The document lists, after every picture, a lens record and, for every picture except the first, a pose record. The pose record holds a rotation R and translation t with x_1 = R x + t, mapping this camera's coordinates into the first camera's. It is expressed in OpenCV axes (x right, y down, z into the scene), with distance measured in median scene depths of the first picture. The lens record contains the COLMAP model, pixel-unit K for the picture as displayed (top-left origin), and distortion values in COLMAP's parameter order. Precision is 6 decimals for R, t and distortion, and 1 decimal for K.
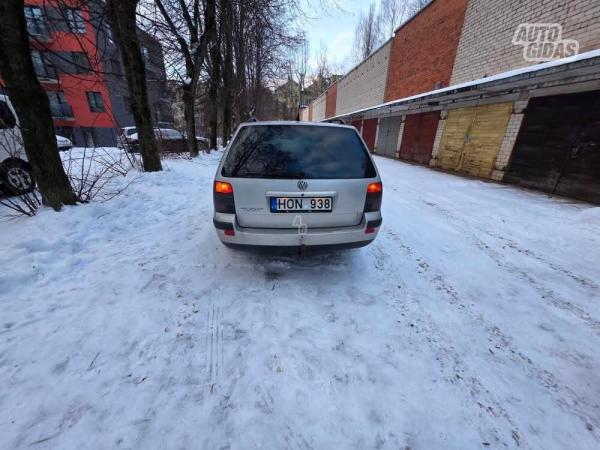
lens RADIAL K [[238.9, 0, 298.9], [0, 238.9, 225.5], [0, 0, 1]] dist [-0.000011, 0.000029]
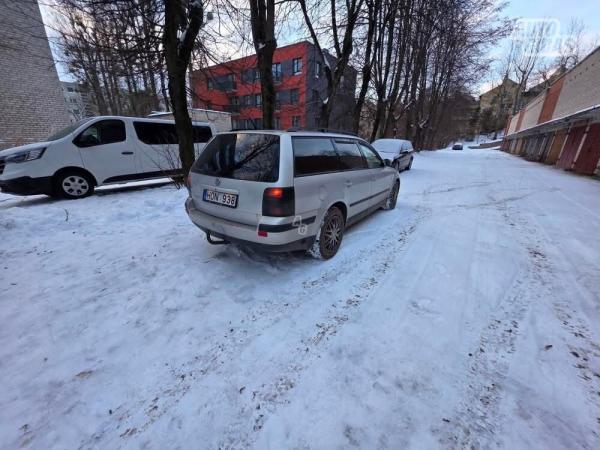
lens RADIAL K [[238.9, 0, 298.9], [0, 238.9, 225.5], [0, 0, 1]] dist [-0.000011, 0.000029]
pose [[0.756216, 0.202937, -0.622056, 1.081107], [-0.234219, 0.971649, 0.032253, -0.085349], [0.610966, 0.121307, 0.782308, 0.315062]]
